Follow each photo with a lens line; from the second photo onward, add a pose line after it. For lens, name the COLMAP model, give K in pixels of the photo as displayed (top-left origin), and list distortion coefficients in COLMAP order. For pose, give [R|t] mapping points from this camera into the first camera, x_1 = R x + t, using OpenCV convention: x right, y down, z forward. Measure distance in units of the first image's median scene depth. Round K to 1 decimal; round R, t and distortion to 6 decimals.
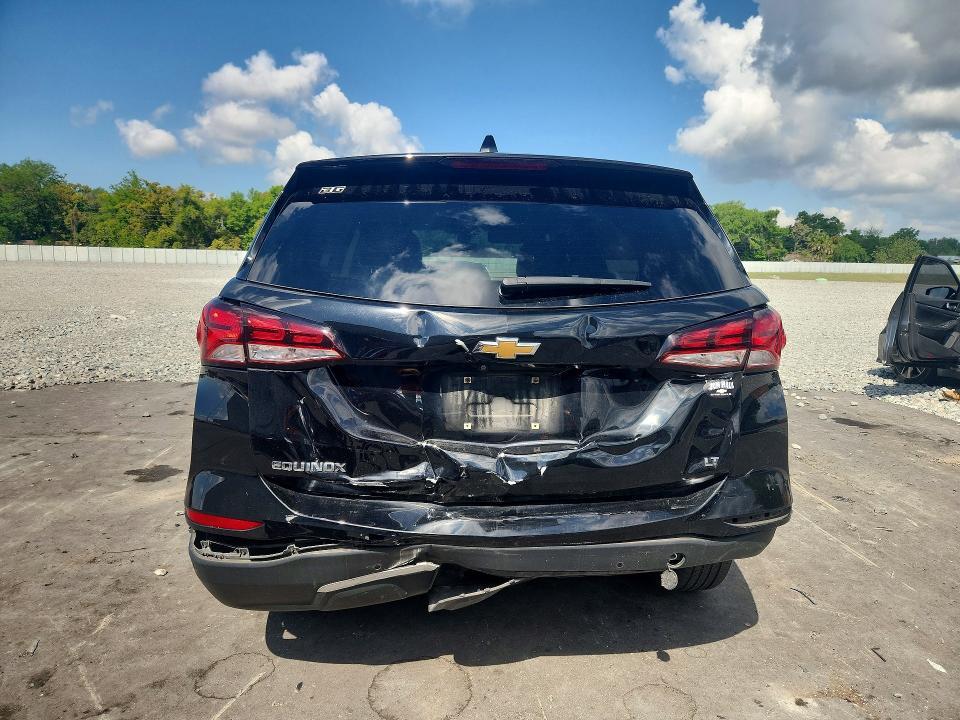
lens RADIAL K [[730.0, 0, 480.0], [0, 730.0, 360.0], [0, 0, 1]] dist [0.026521, -0.002035]
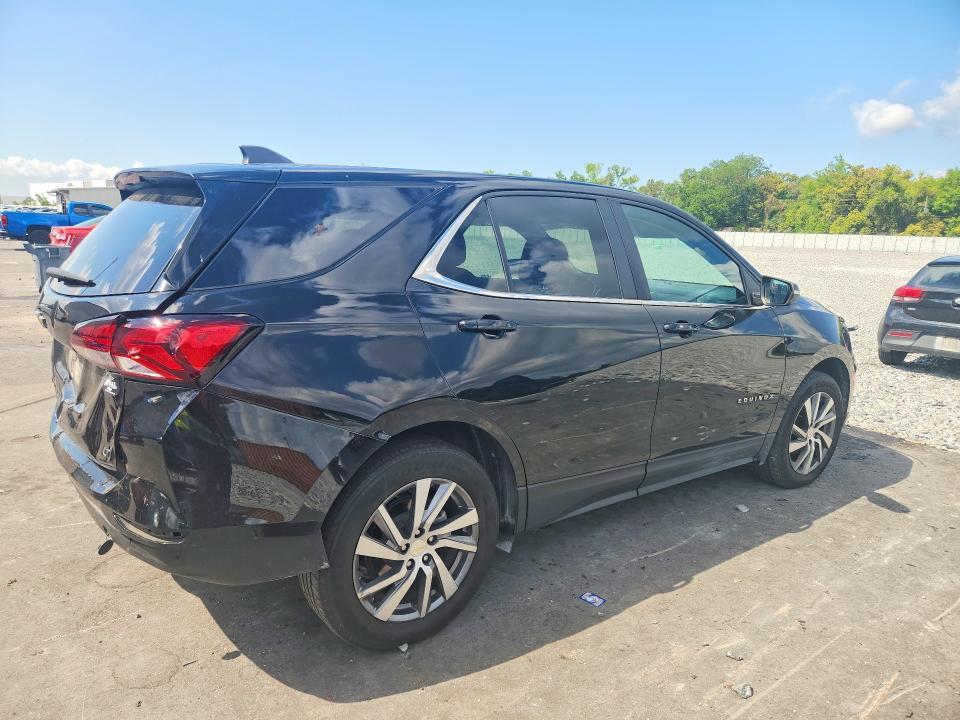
lens RADIAL K [[730.0, 0, 480.0], [0, 730.0, 360.0], [0, 0, 1]] dist [0.026521, -0.002035]
pose [[0.479612, 0.156351, -0.863439, 0.213258], [-0.136902, 0.985281, 0.102369, -0.025604], [0.866736, 0.069109, 0.493957, 0.134047]]
